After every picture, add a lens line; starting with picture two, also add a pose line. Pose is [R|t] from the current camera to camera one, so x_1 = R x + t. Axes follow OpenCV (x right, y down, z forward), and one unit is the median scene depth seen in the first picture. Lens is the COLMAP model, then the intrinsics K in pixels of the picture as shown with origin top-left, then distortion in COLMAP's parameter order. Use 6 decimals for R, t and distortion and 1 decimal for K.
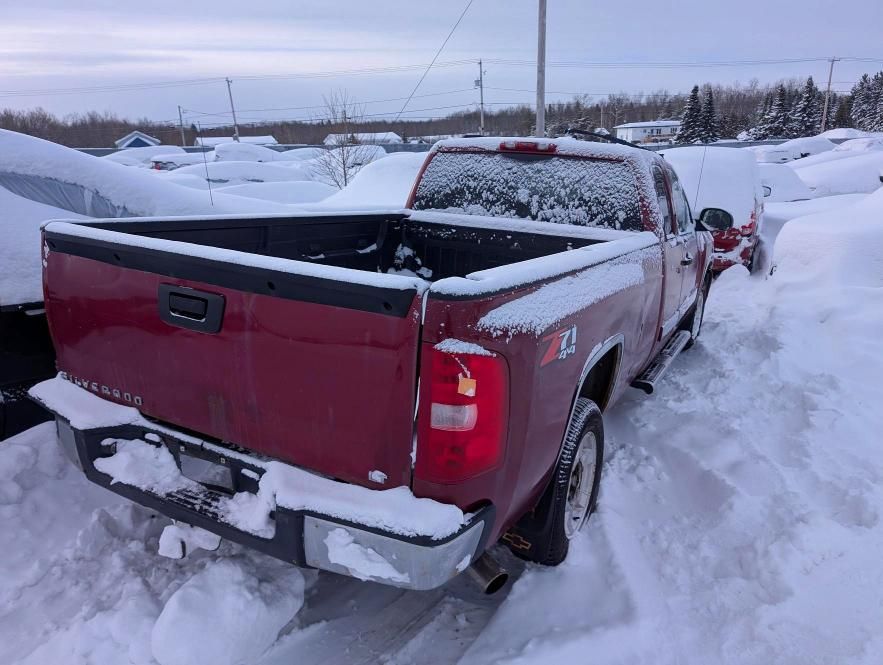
lens RADIAL K [[625.6, 0, 438.1], [0, 625.6, 348.8], [0, 0, 1]] dist [0.027103, -0.022494]
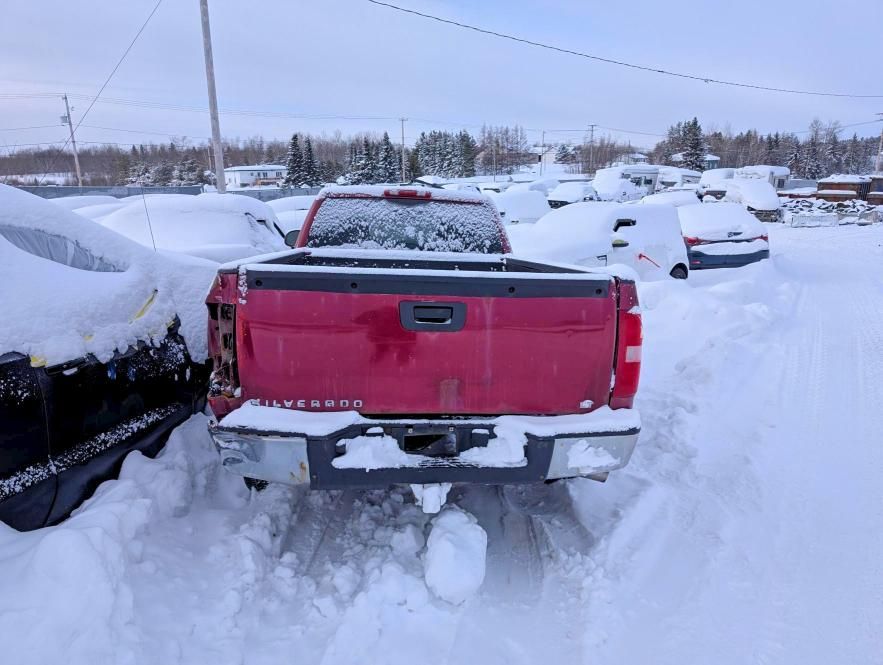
lens RADIAL K [[625.6, 0, 445.9], [0, 625.6, 332.2], [0, 0, 1]] dist [0.027103, -0.022494]
pose [[0.831758, -0.123520, 0.541222, -0.520758], [0.170150, 0.984733, -0.036748, 0.011035], [-0.528420, 0.122655, 0.840076, -0.063073]]
